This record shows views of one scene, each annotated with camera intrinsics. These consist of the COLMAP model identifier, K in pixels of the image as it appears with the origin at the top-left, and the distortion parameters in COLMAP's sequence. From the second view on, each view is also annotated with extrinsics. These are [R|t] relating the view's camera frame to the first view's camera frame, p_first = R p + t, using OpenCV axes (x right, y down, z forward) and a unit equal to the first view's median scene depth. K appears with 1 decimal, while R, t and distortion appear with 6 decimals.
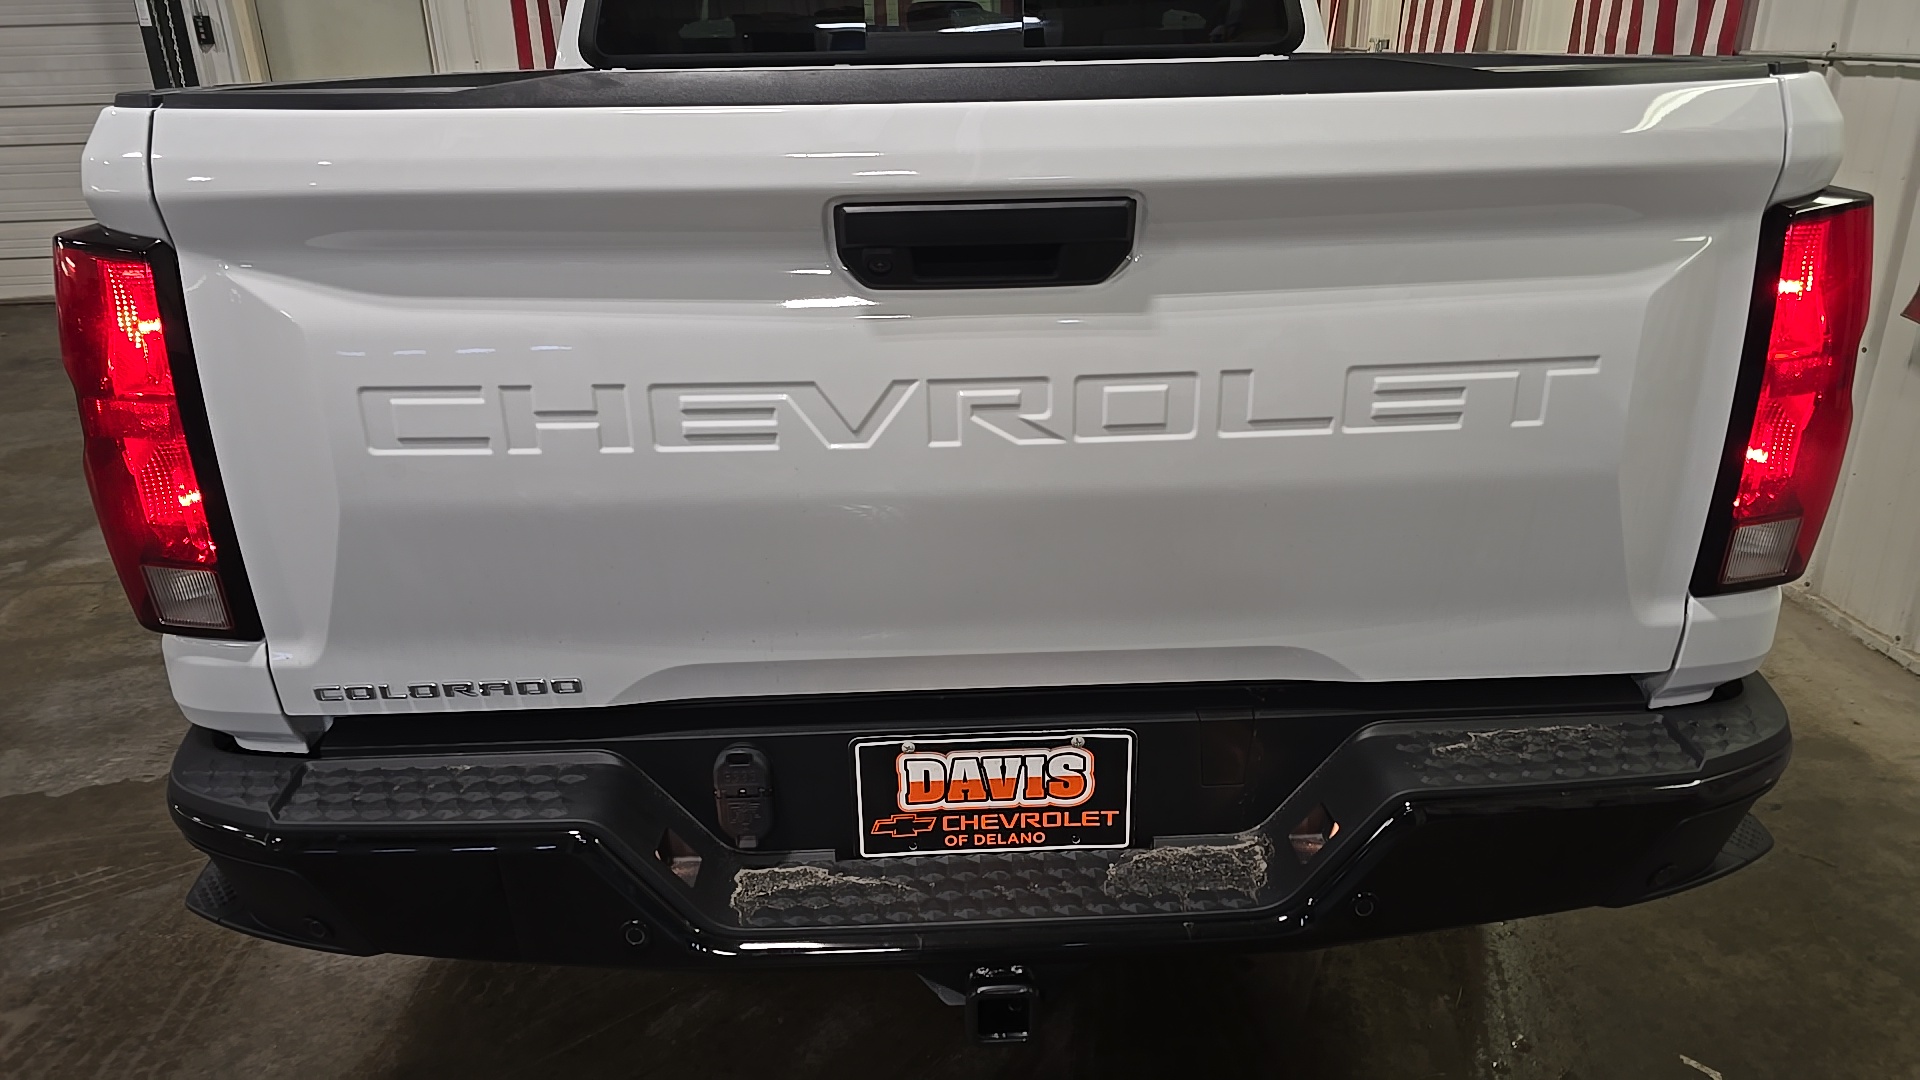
lens RADIAL K [[1282.4, 0, 960.0], [0, 1282.4, 540.0], [0, 0, 1]] dist [0.131228, -0.179831]
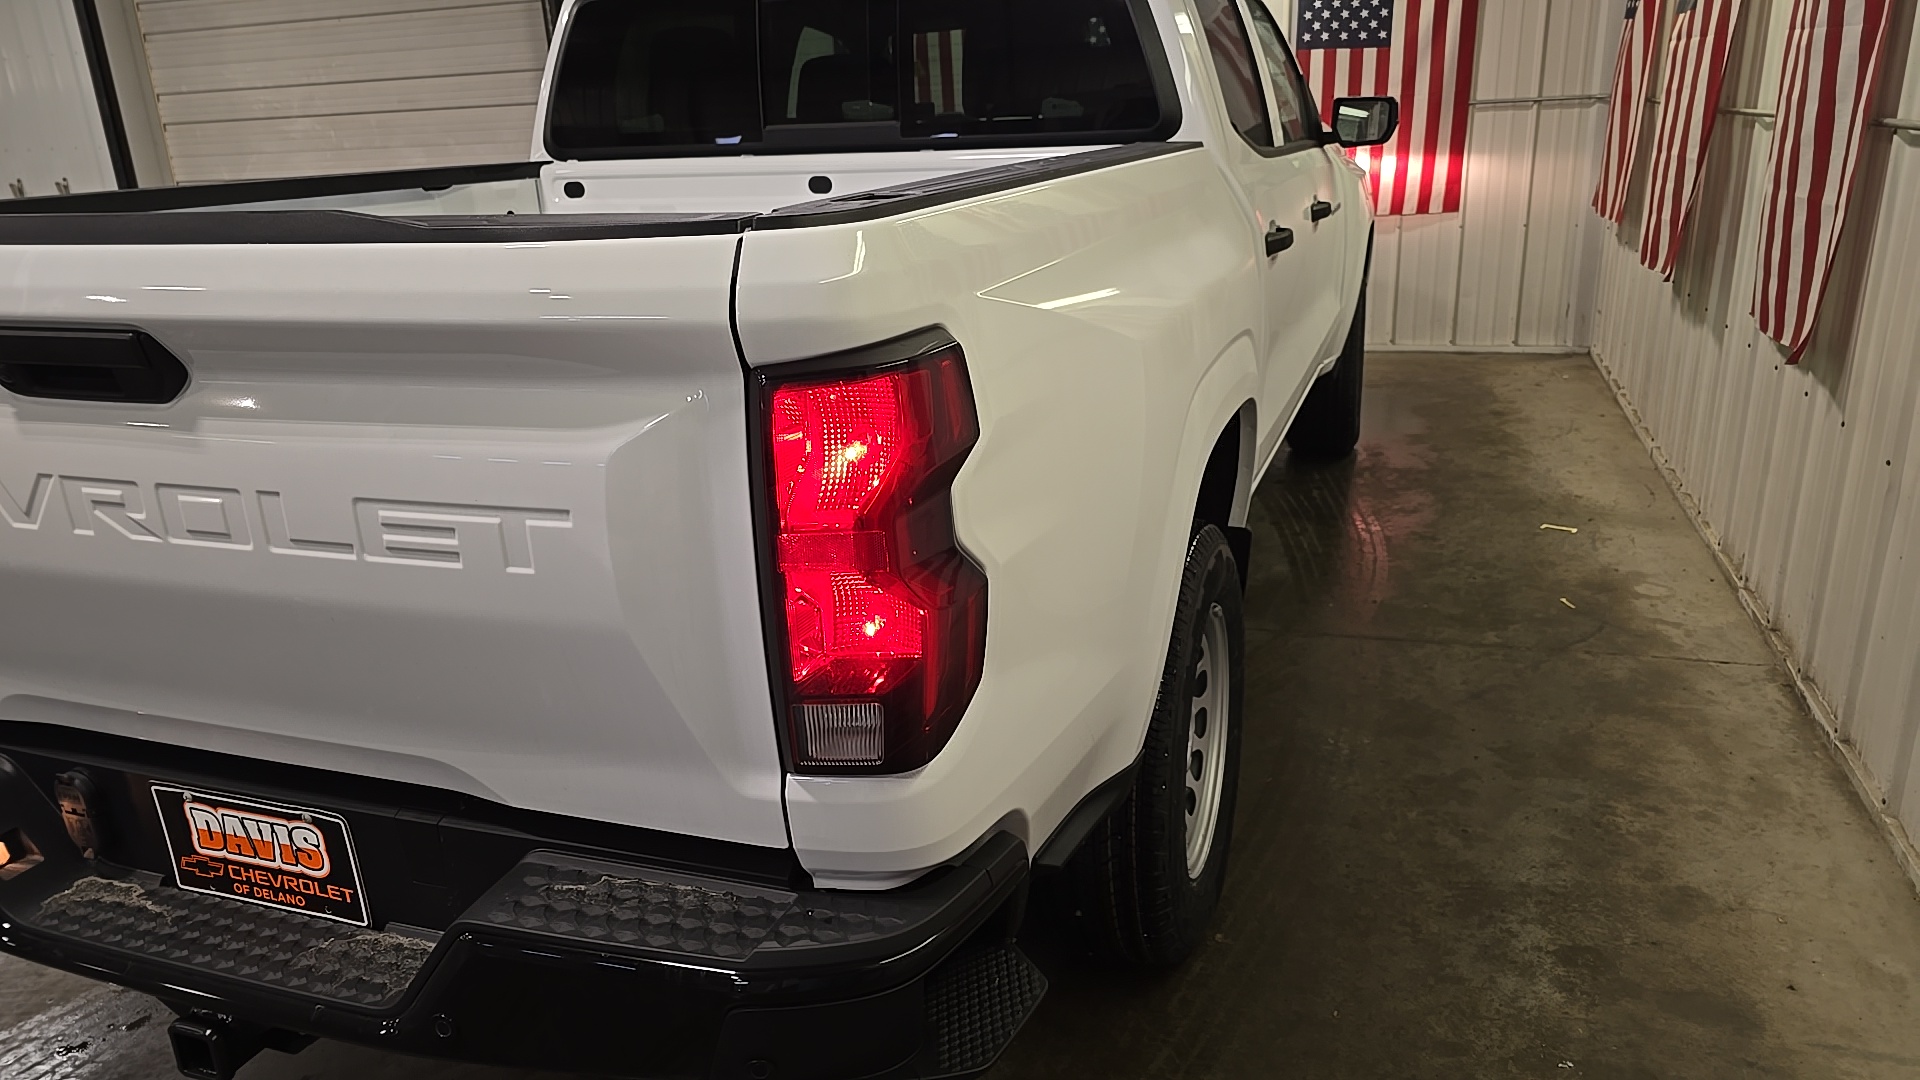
lens RADIAL K [[1317.6, 0, 963.7], [0, 1317.6, 551.2], [0, 0, 1]] dist [0.000939, 0.005066]
pose [[0.928672, 0.103415, -0.356194, 0.961138], [-0.112683, 0.993617, -0.005309, -0.118972], [0.353371, 0.045067, 0.934397, 0.158764]]
